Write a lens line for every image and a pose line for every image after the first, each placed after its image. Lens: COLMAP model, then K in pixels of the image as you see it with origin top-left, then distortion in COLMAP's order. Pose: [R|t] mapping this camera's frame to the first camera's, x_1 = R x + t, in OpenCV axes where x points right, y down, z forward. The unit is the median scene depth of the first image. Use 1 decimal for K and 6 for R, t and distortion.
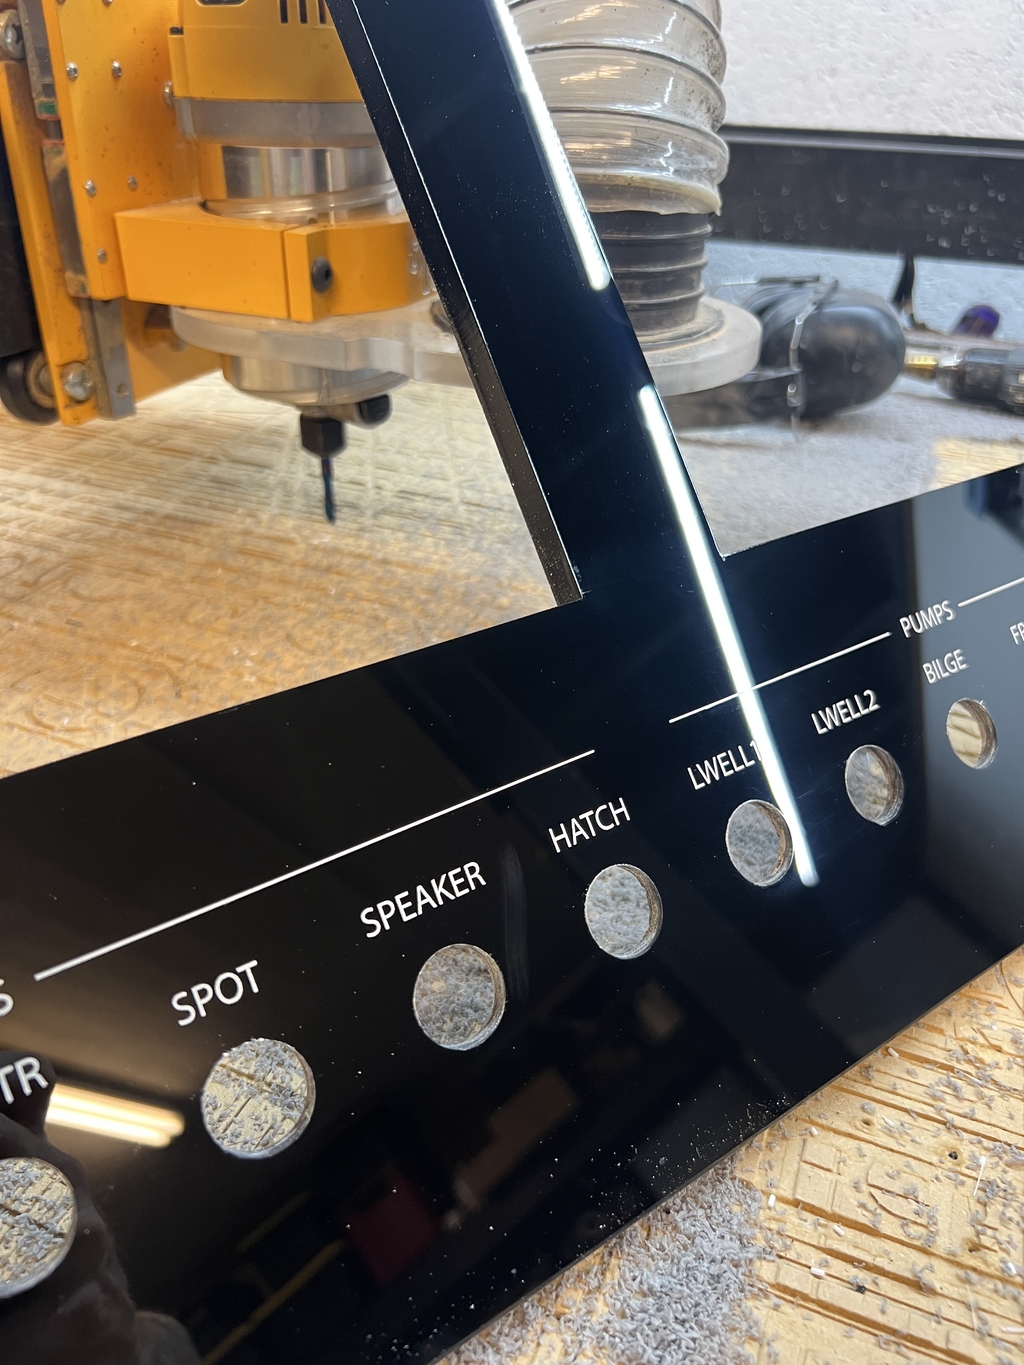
lens RADIAL K [[1043.5, 0, 518.1], [0, 1043.5, 680.5], [0, 0, 1]] dist [0.025065, -0.037888]
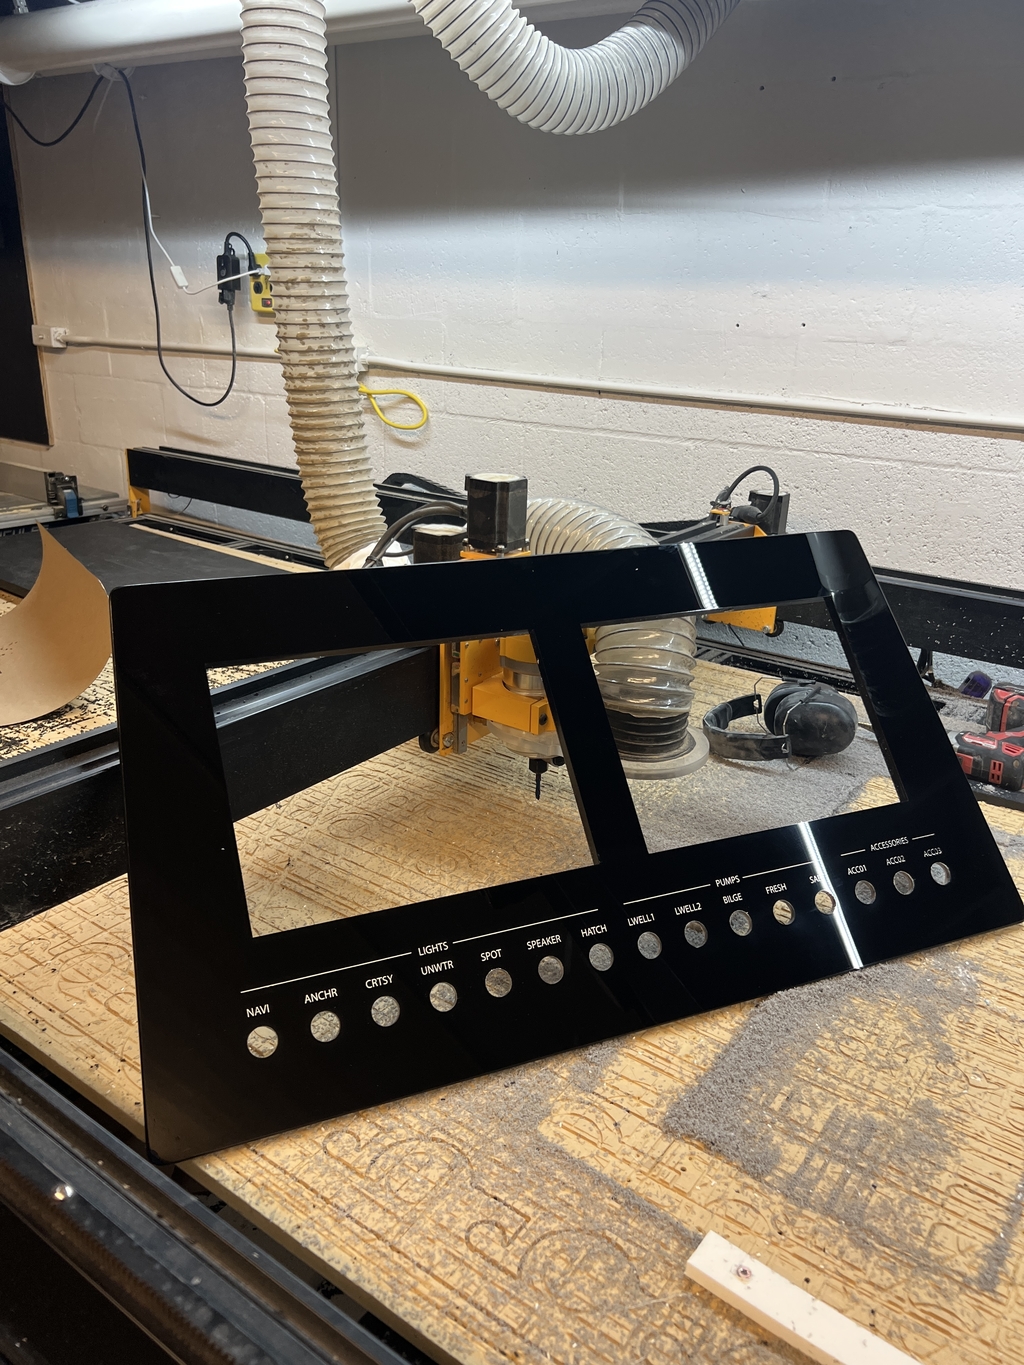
lens RADIAL K [[1043.5, 0, 509.2], [0, 1043.5, 676.6], [0, 0, 1]] dist [0.025065, -0.037888]
pose [[0.971557, 0.085715, -0.220750, 0.246803], [-0.125811, 0.976584, -0.174516, -0.004498], [0.200622, 0.197325, 0.959590, -1.284136]]
